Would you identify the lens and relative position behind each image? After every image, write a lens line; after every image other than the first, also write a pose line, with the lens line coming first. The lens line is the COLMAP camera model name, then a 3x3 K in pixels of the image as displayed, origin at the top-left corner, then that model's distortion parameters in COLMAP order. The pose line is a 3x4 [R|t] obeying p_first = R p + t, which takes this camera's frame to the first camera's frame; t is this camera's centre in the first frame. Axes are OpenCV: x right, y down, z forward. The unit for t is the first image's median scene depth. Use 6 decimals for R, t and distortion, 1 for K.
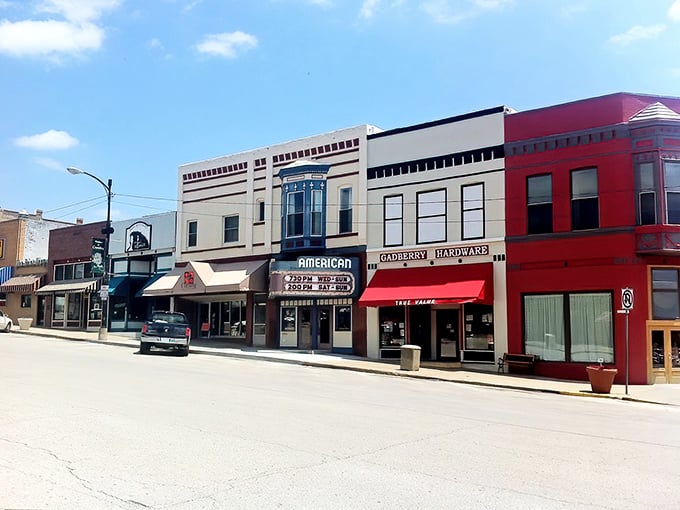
lens RADIAL K [[642.2, 0, 339.4], [0, 642.2, 255.0], [0, 0, 1]] dist [0.021475, 0.000000]
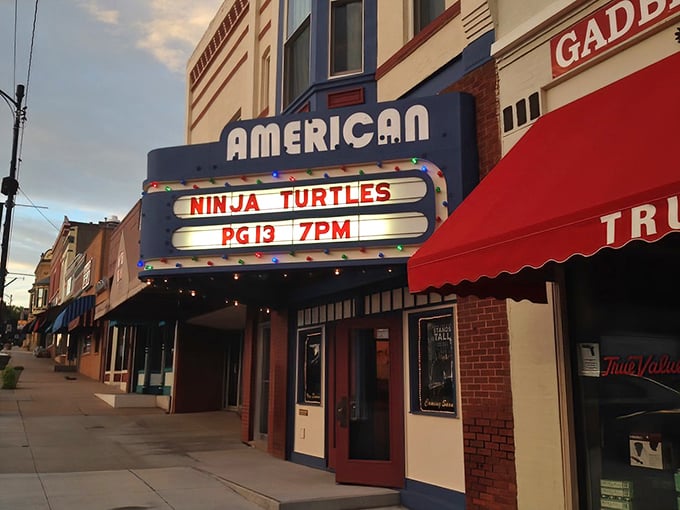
lens RADIAL K [[642.2, 0, 338.9], [0, 642.2, 259.3], [0, 0, 1]] dist [0.021475, 0.000000]
pose [[0.882205, -0.083138, -0.463468, 0.092234], [0.050751, 0.995344, -0.081942, 0.079921], [0.468123, 0.048768, 0.882317, 0.783375]]
